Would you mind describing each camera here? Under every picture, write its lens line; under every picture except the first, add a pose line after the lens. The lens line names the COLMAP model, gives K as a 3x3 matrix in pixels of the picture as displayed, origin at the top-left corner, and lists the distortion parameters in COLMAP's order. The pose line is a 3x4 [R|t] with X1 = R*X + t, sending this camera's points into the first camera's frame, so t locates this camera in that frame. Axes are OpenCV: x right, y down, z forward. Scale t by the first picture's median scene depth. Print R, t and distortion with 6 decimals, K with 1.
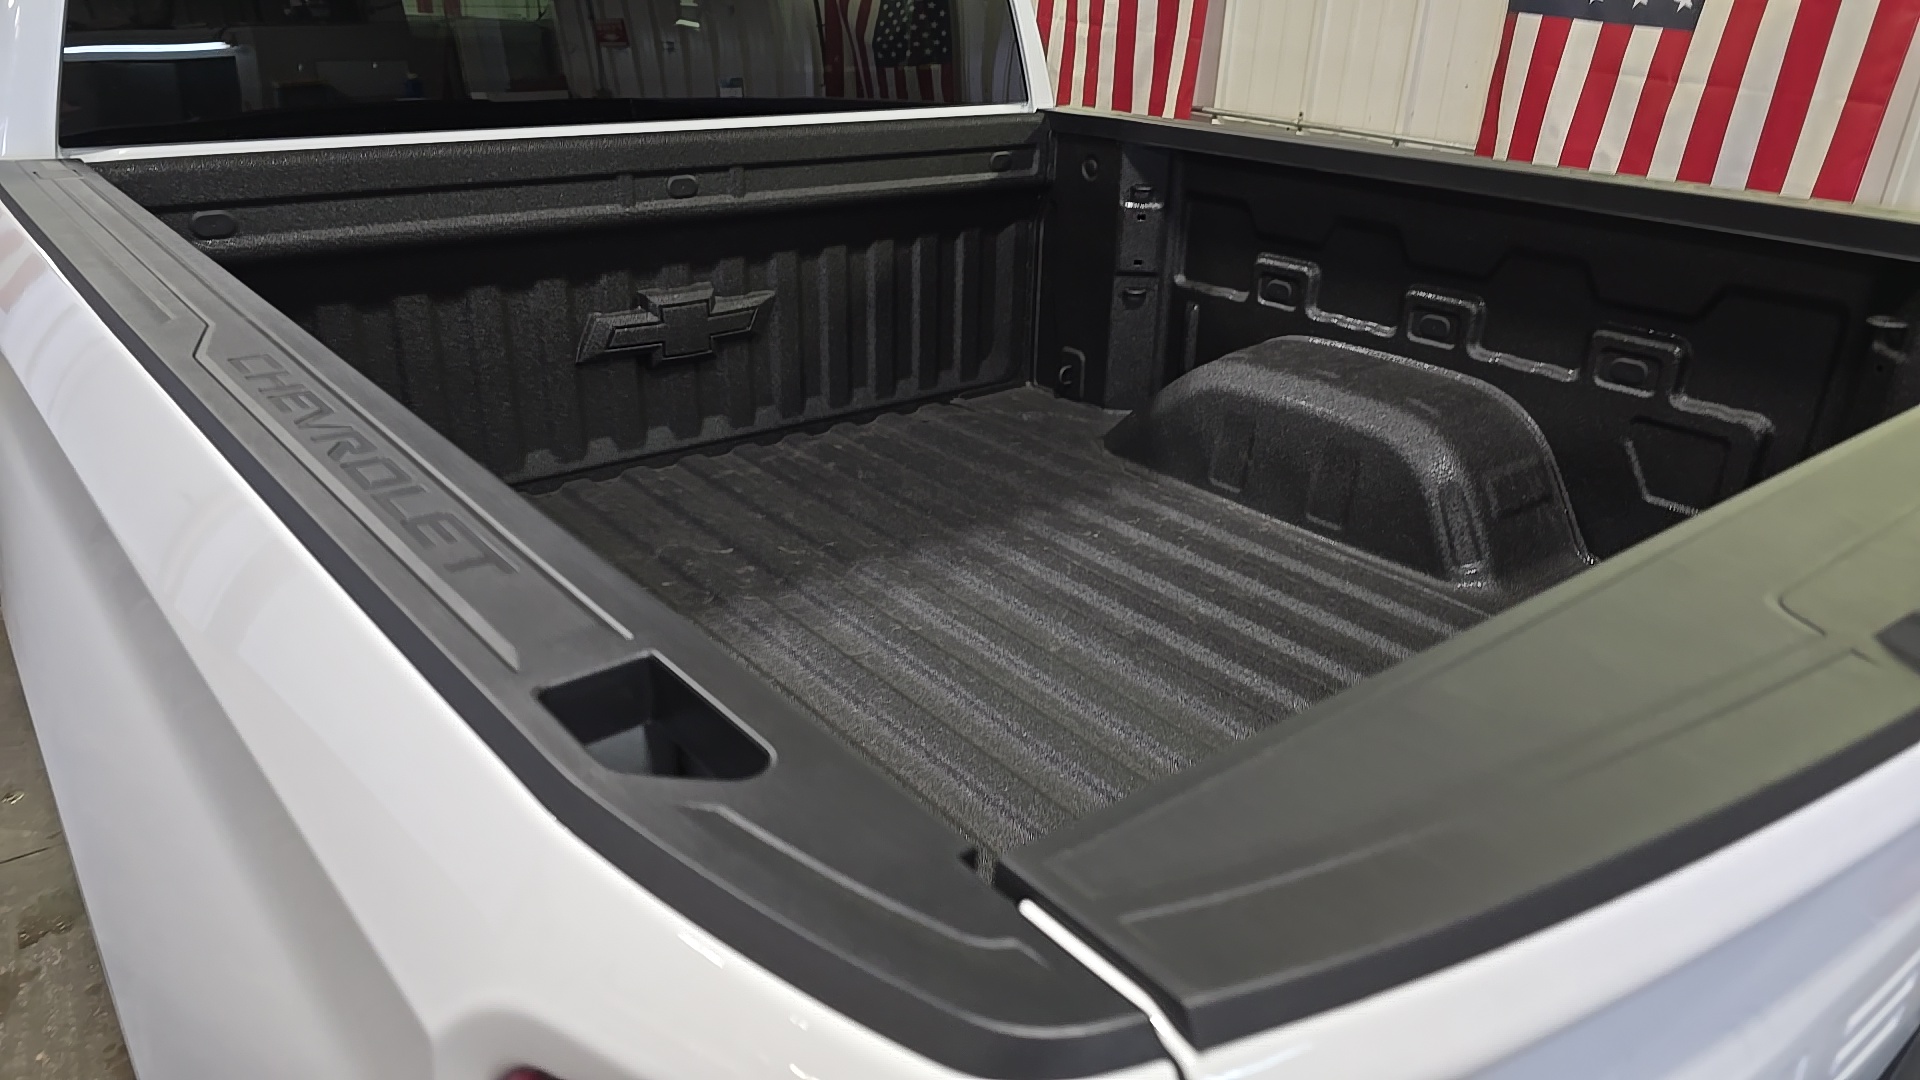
lens RADIAL K [[1359.5, 0, 960.0], [0, 1359.5, 540.0], [0, 0, 1]] dist [-0.002868, -0.000883]
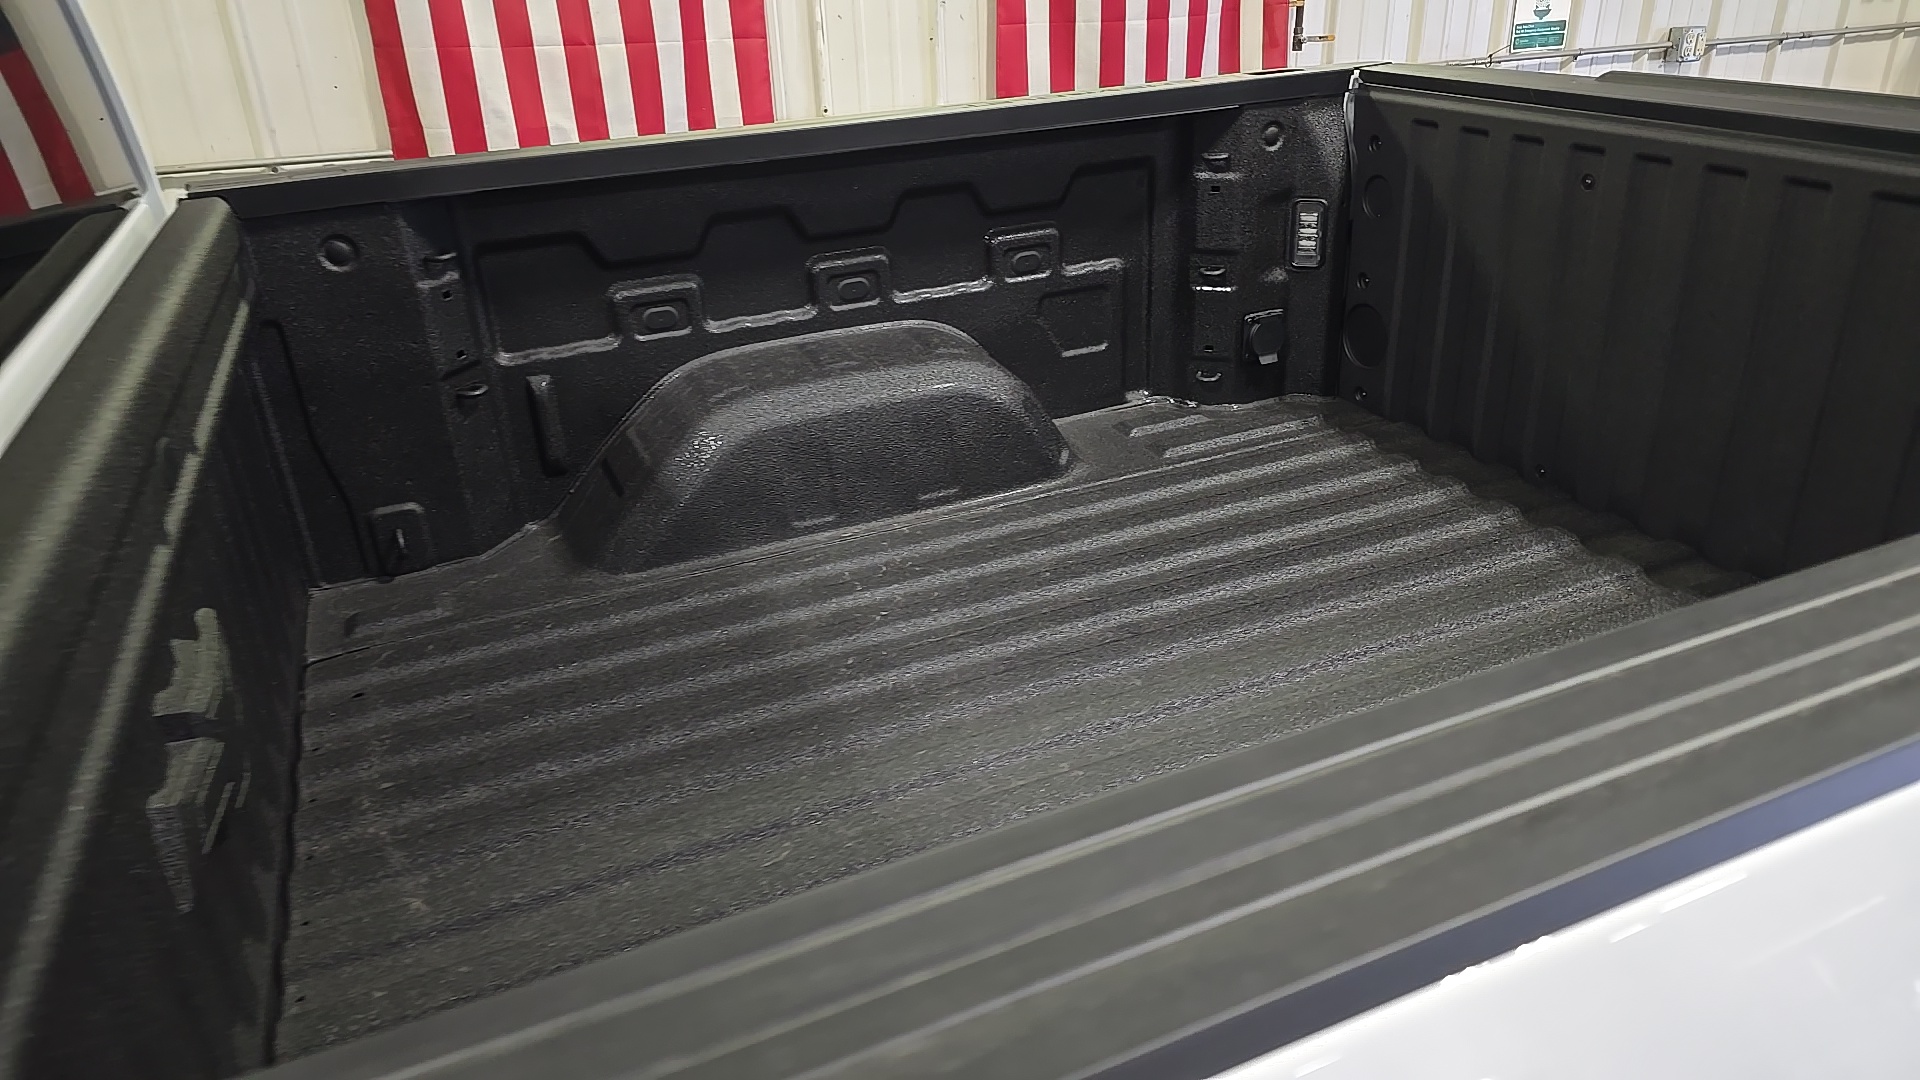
lens RADIAL K [[1264.3, 0, 957.8], [0, 1264.3, 548.9], [0, 0, 1]] dist [0.038840, -0.032994]
pose [[0.242068, -0.450239, 0.859470, -0.507531], [0.420887, 0.846859, 0.325090, -0.254325], [-0.874218, 0.283046, 0.394497, 0.581408]]
